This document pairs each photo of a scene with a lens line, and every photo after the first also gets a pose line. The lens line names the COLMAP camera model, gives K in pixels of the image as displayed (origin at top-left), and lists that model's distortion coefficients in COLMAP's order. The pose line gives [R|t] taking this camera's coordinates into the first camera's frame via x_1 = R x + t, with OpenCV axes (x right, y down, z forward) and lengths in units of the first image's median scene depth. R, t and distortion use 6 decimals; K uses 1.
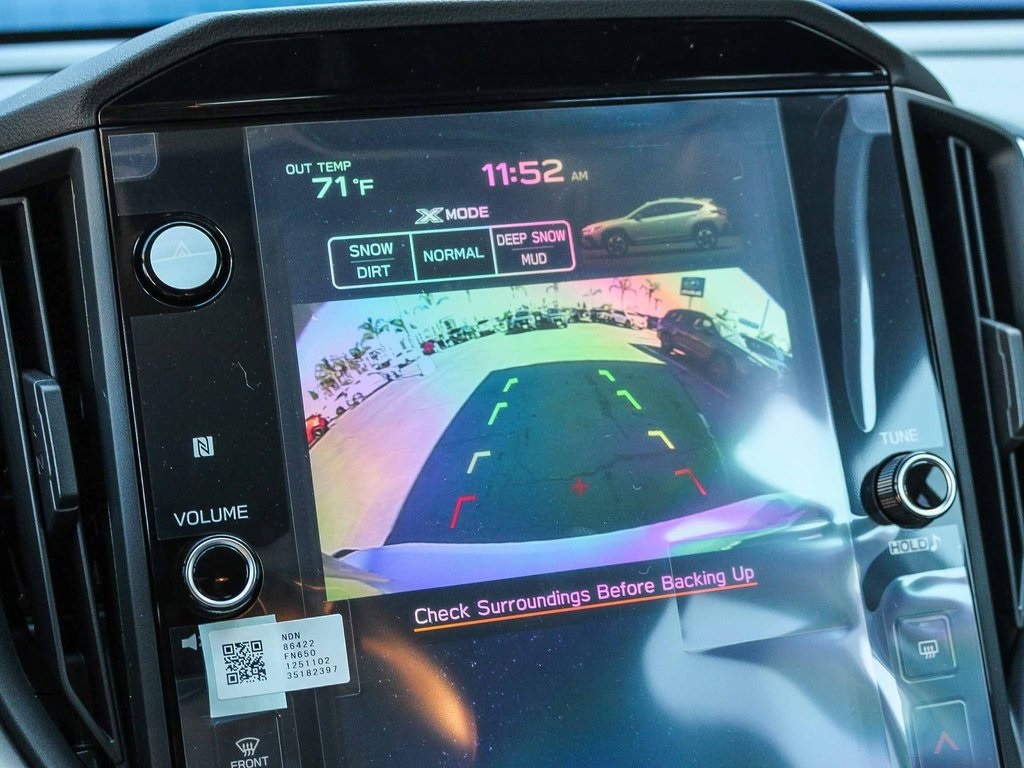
lens RADIAL K [[1689.6, 0, 516.1], [0, 1689.6, 378.7], [0, 0, 1]] dist [-0.024126, 0.000000]
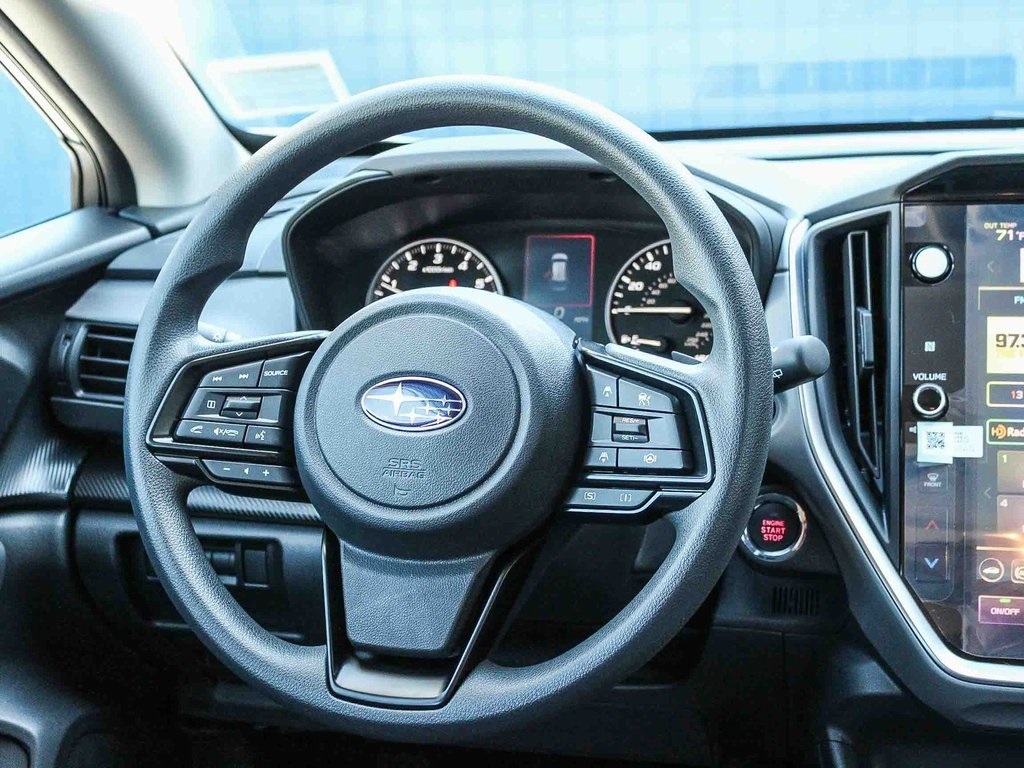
lens RADIAL K [[1584.8, 0, 519.6], [0, 1584.8, 385.8], [0, 0, 1]] dist [-0.040202, 0.000000]
pose [[0.865064, 0.109070, -0.489662, 0.374395], [-0.104302, 0.993853, 0.037110, 0.069992], [0.490699, 0.018970, 0.871122, -1.093290]]
